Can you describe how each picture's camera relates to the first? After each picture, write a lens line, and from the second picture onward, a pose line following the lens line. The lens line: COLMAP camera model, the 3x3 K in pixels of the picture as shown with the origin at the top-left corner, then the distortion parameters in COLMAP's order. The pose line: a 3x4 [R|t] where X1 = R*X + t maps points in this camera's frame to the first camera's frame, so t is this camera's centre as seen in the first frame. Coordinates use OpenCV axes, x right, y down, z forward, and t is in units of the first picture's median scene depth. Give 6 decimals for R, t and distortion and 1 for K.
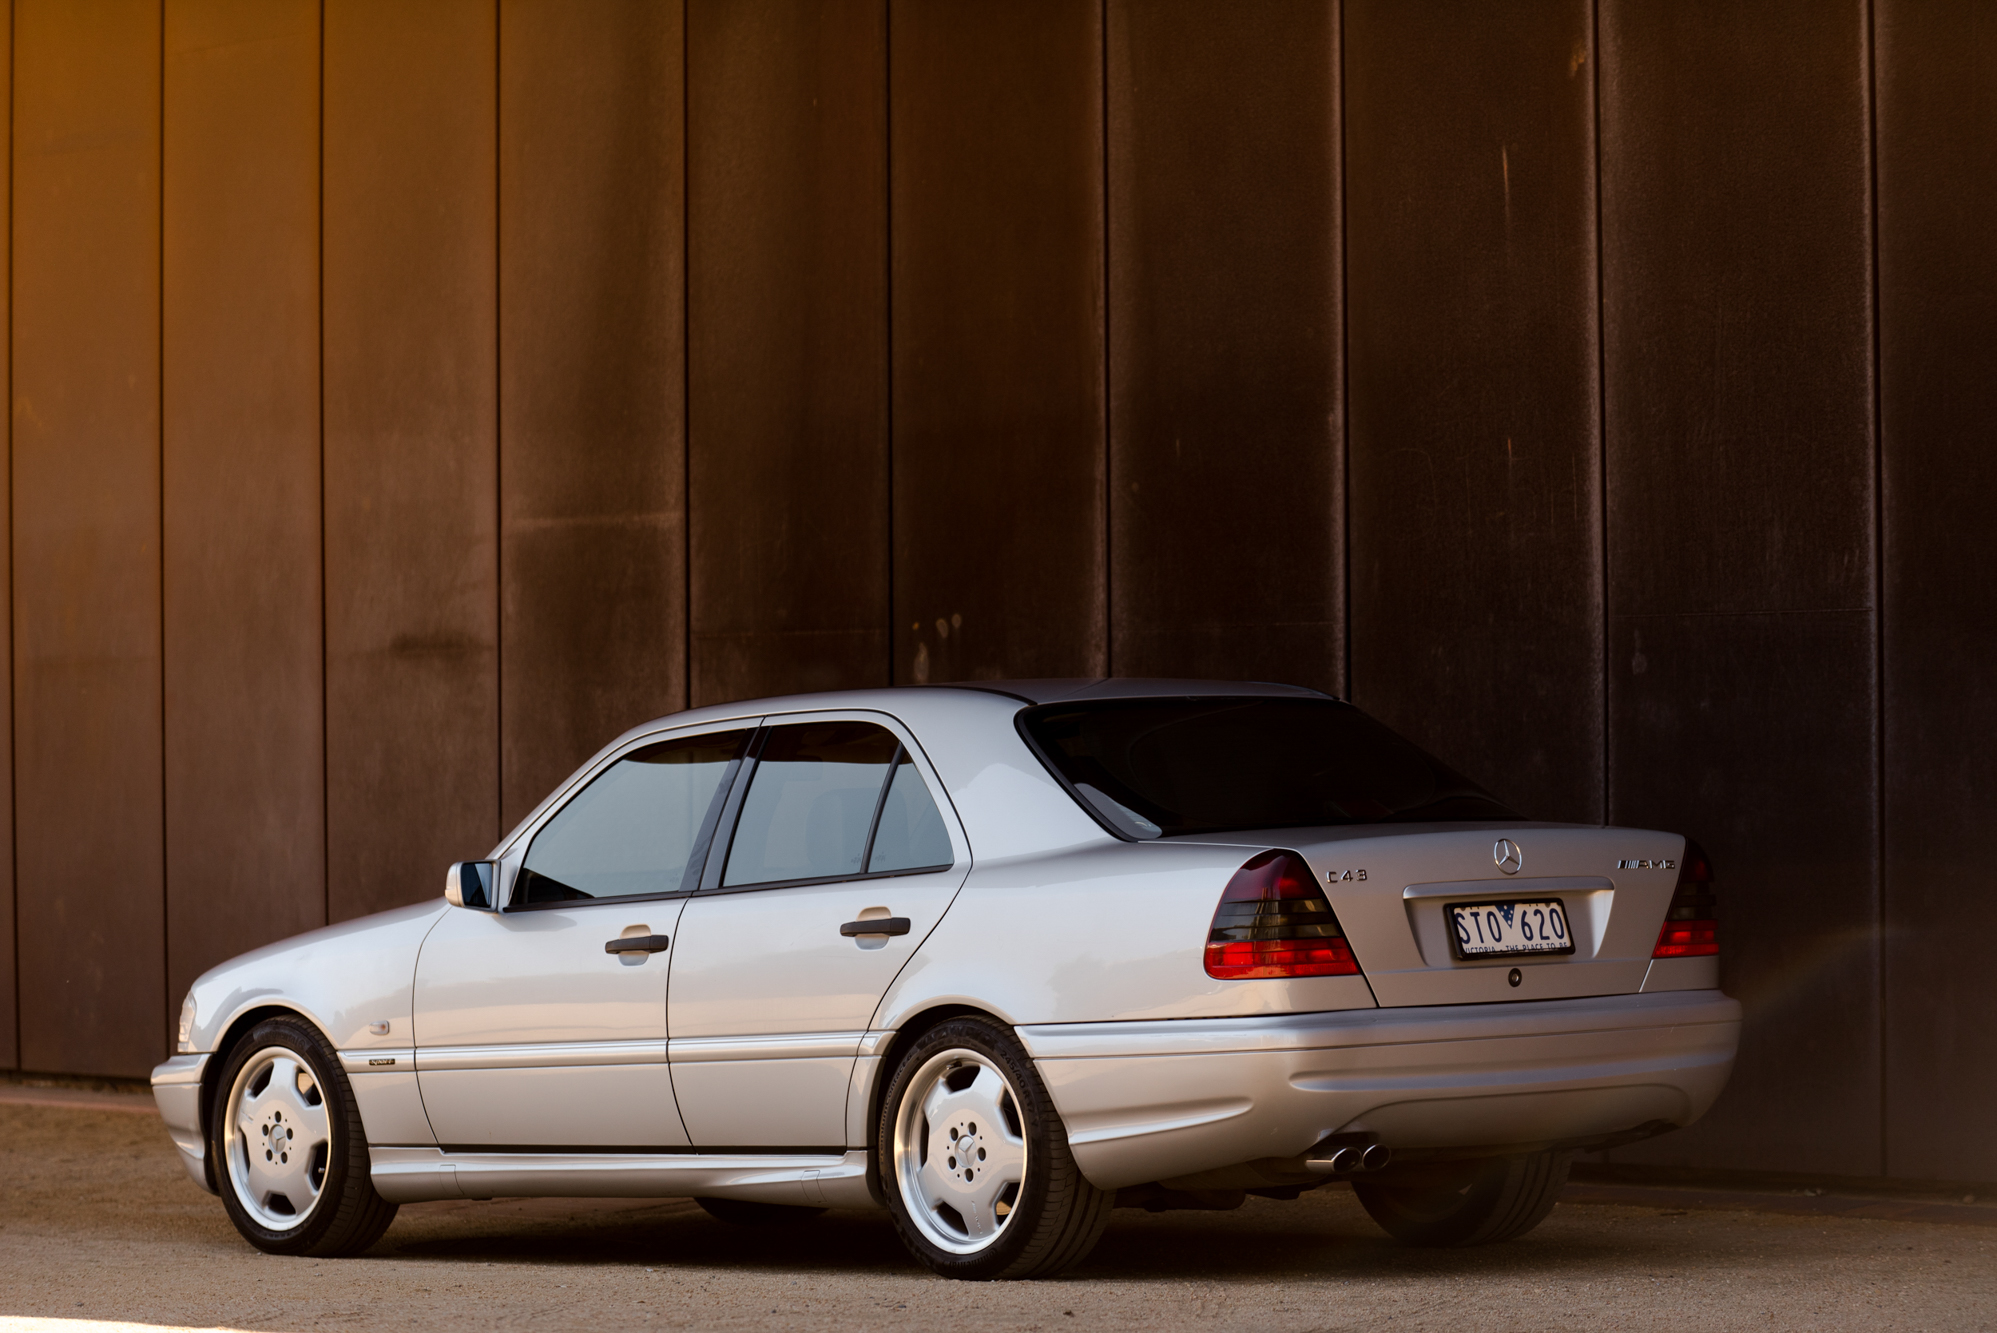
lens RADIAL K [[7919.7, 0, 998.5], [0, 7919.7, 666.5], [0, 0, 1]] dist [-0.554262, -0.197780]
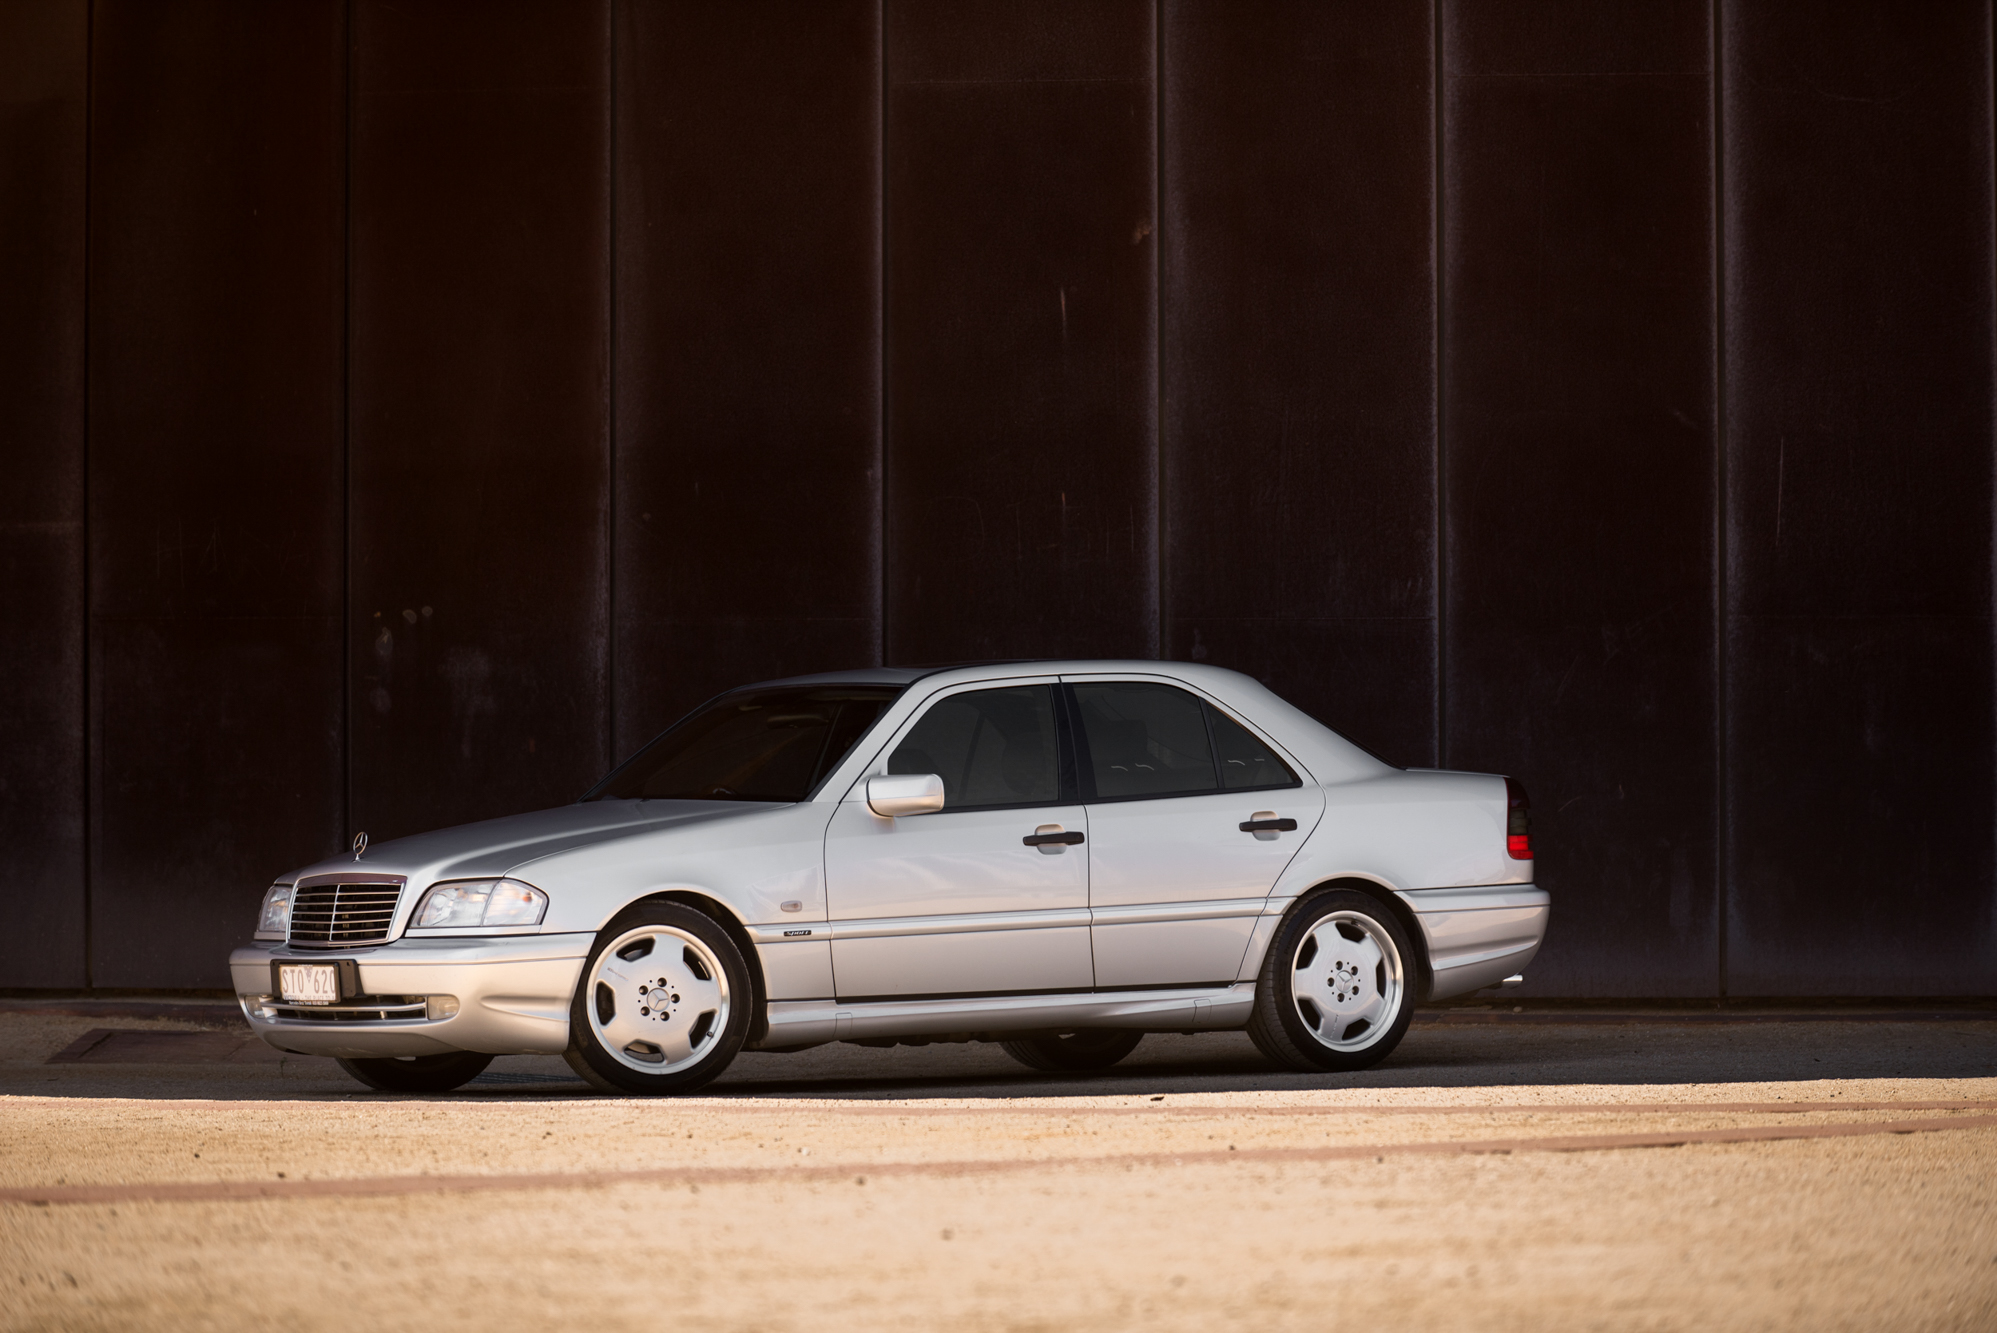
lens RADIAL K [[8346.8, 0, 998.5], [0, 8346.8, 666.5], [0, 0, 1]] dist [-0.799357, 1.129154]
pose [[0.736415, 0.004639, 0.676514, -0.976425], [-0.010032, 0.999941, 0.004064, -0.003507], [-0.676456, -0.009779, 0.736419, -0.105253]]
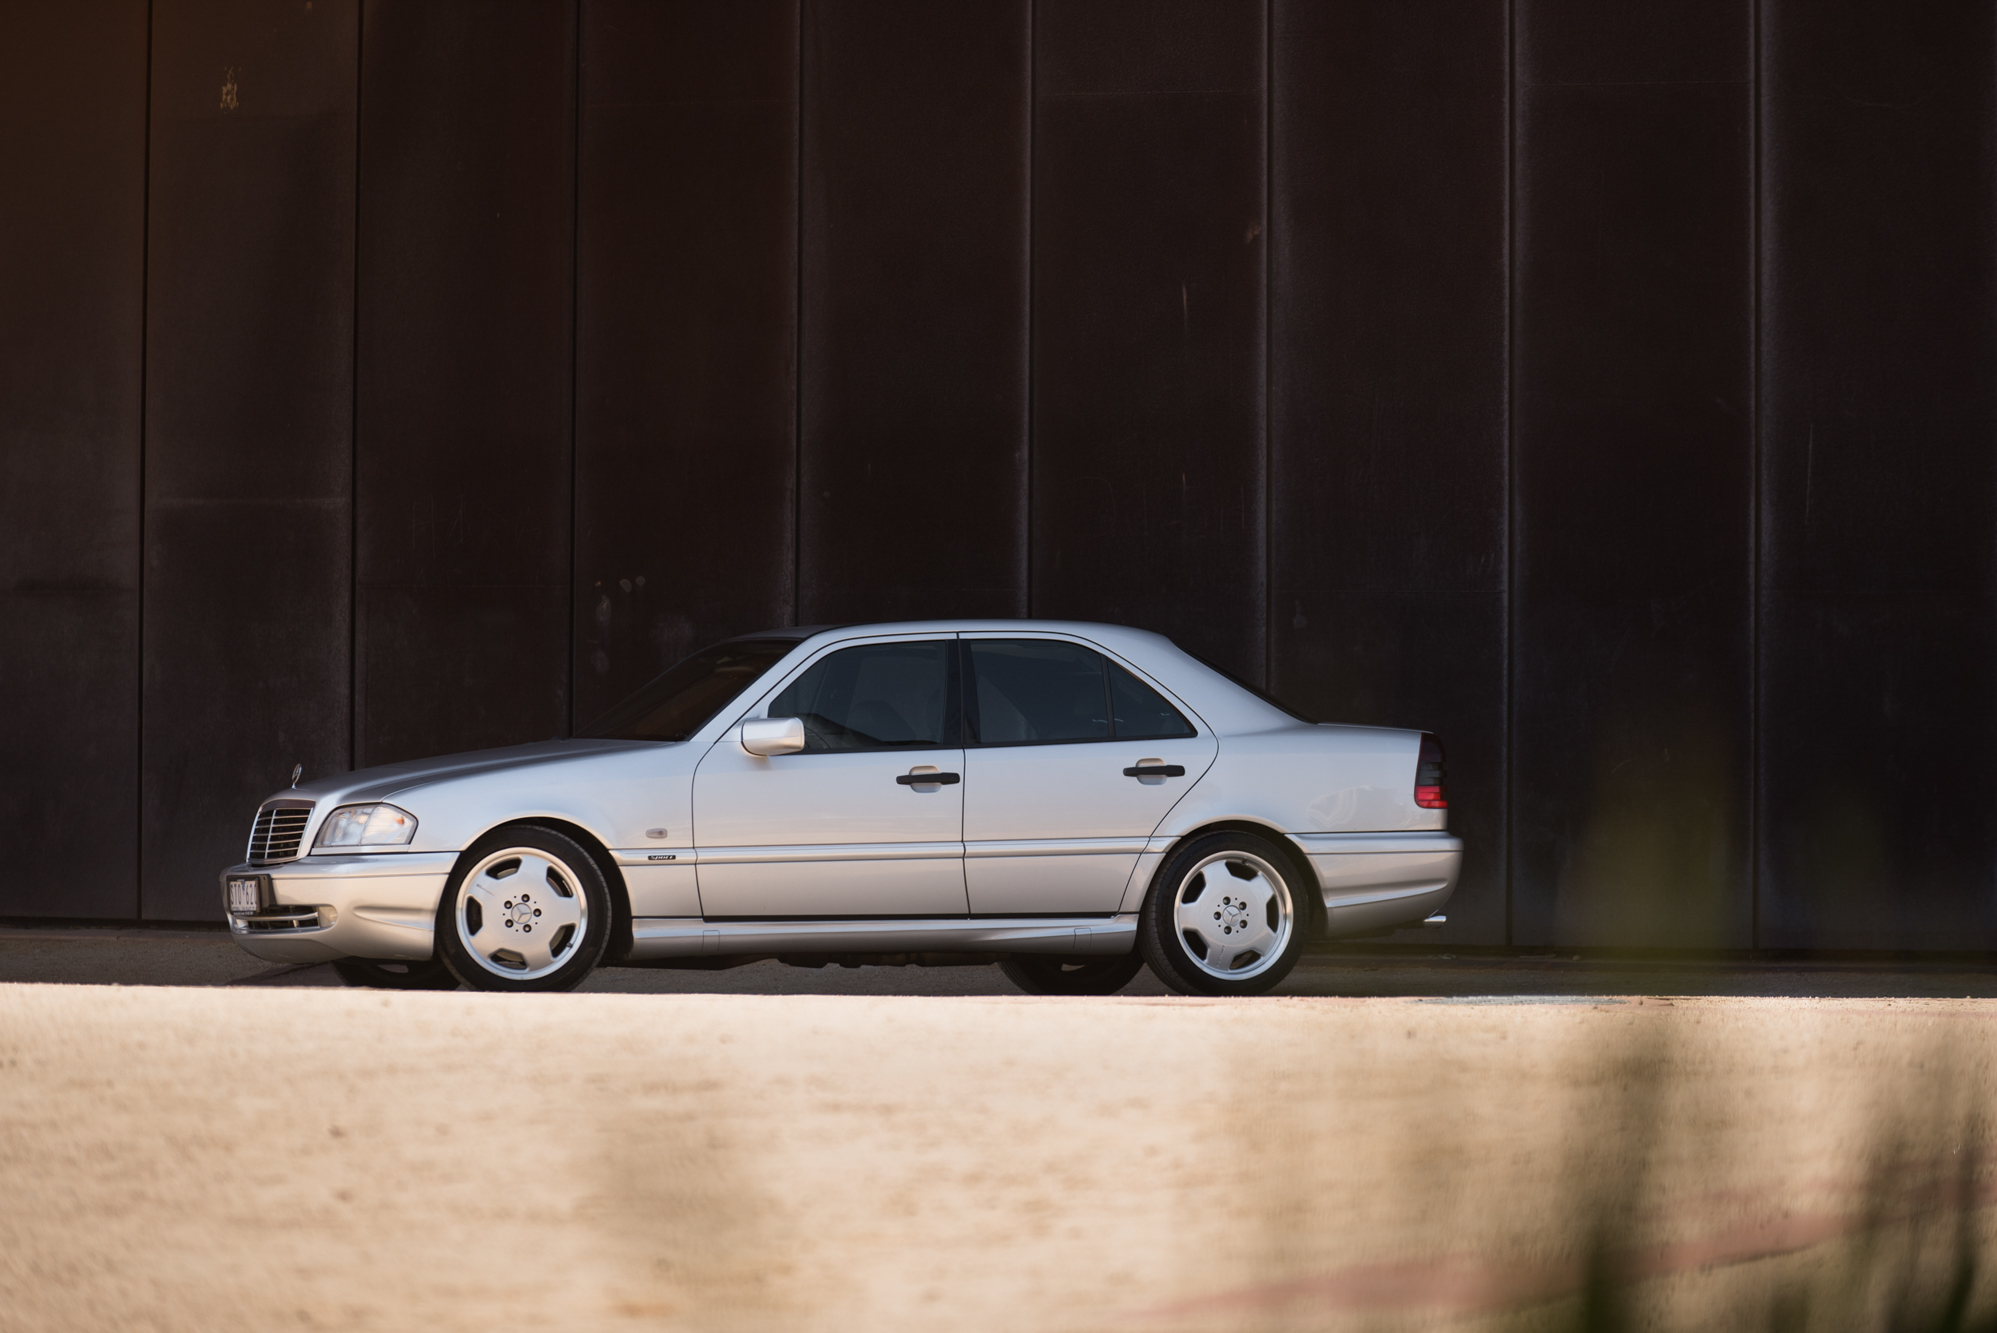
lens RADIAL K [[9136.5, 0, 998.5], [0, 9136.5, 666.5], [0, 0, 1]] dist [-0.905426, 0.973955]
pose [[0.877478, 0.015544, 0.479365, -0.831593], [-0.018519, 0.999827, 0.001479, 0.006924], [-0.479259, -0.010175, 0.877614, -0.555492]]
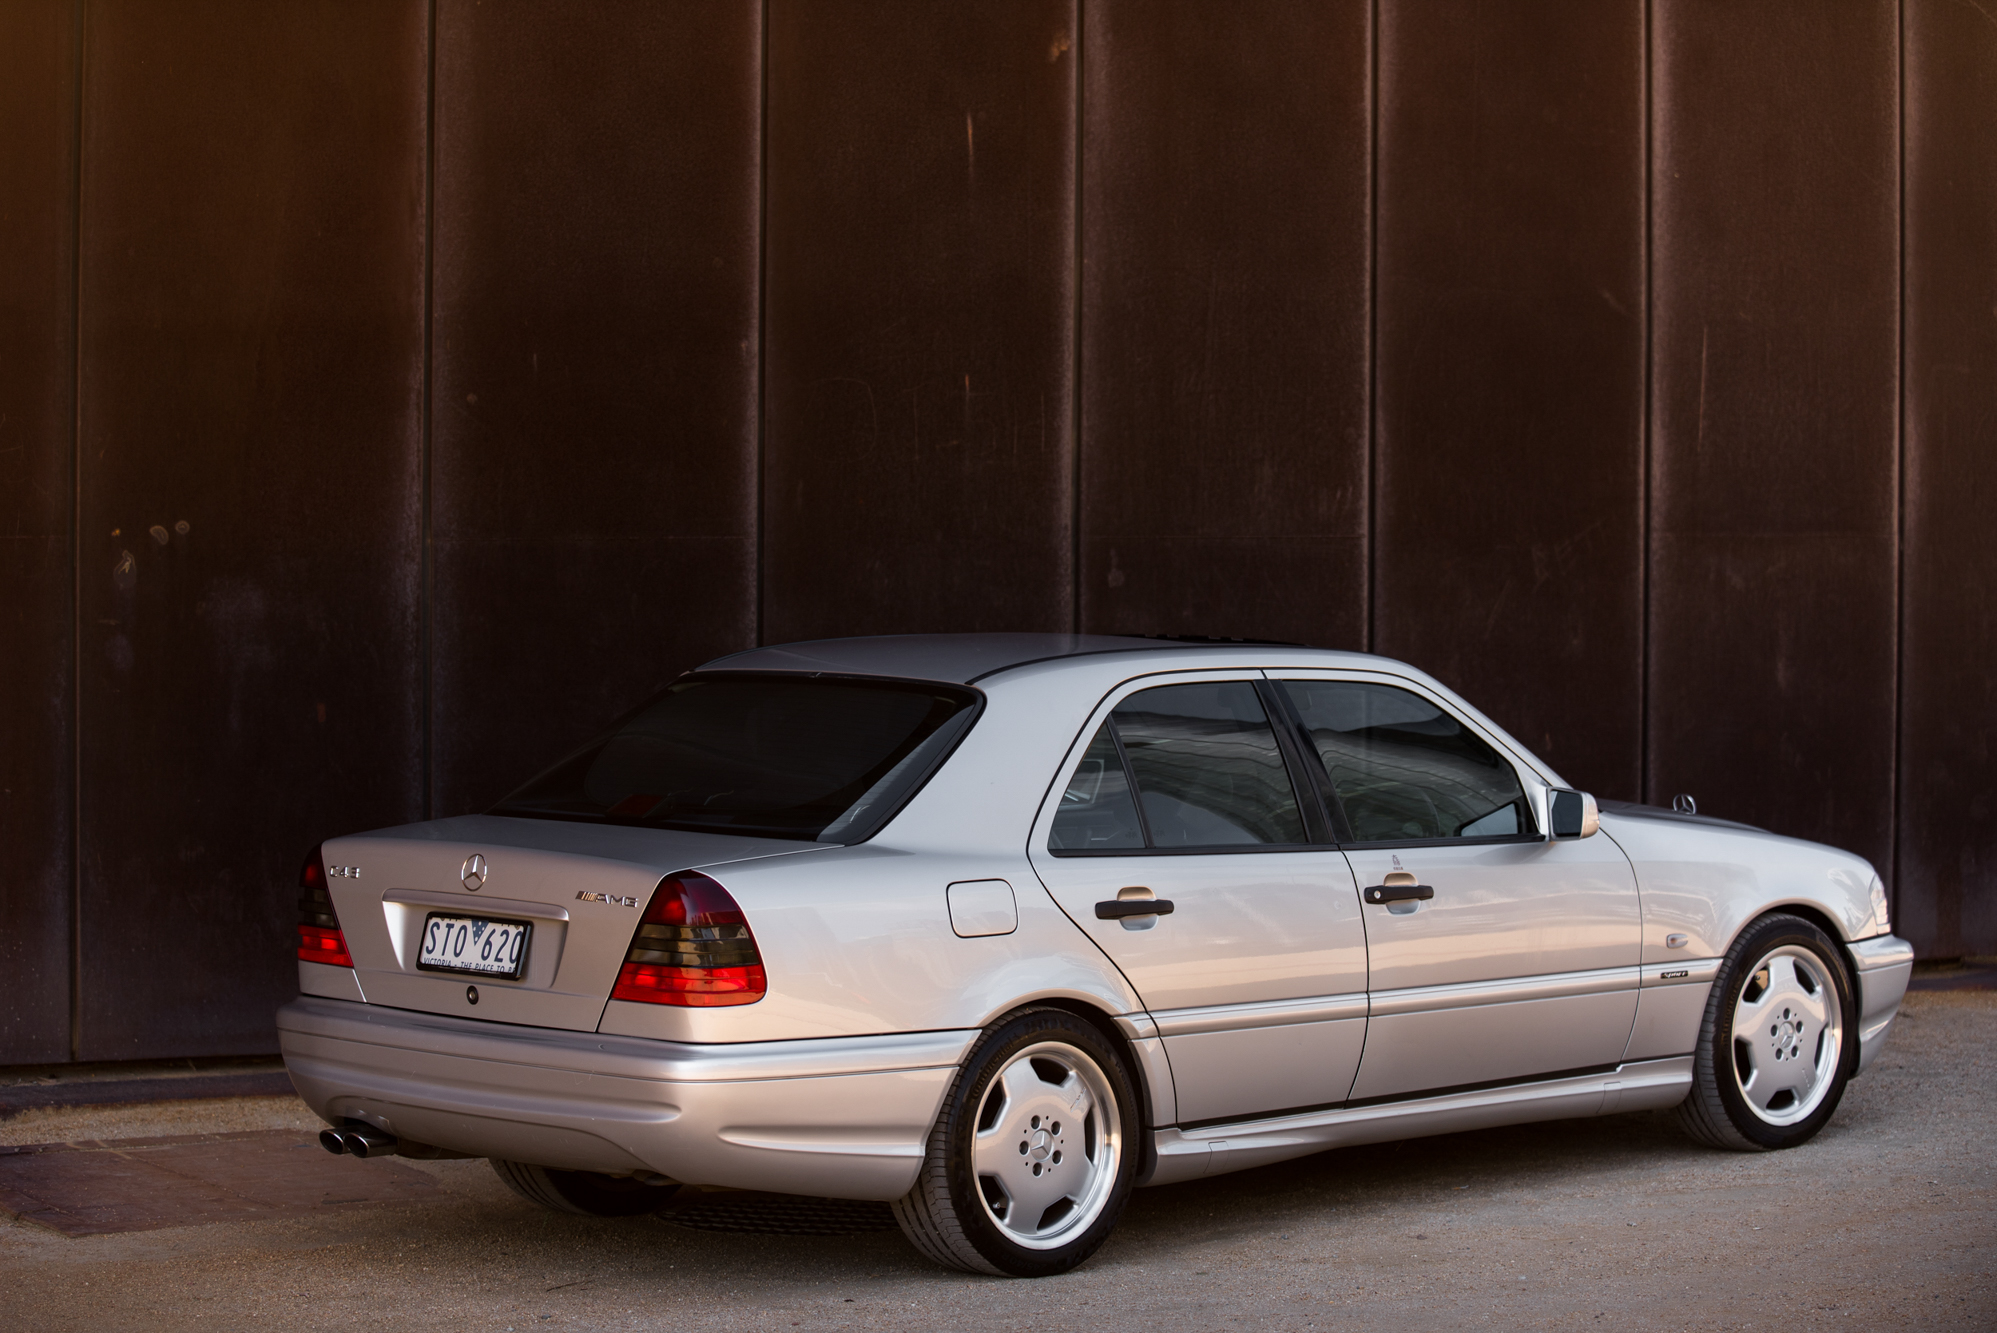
lens RADIAL K [[5571.8, 0, 998.5], [0, 5571.8, 666.5], [0, 0, 1]] dist [-0.462778, -0.500901]
pose [[0.100864, -0.033698, 0.994329, -0.725486], [-0.017828, 0.999205, 0.035671, -0.016078], [-0.994740, -0.021325, 0.100183, 0.926803]]
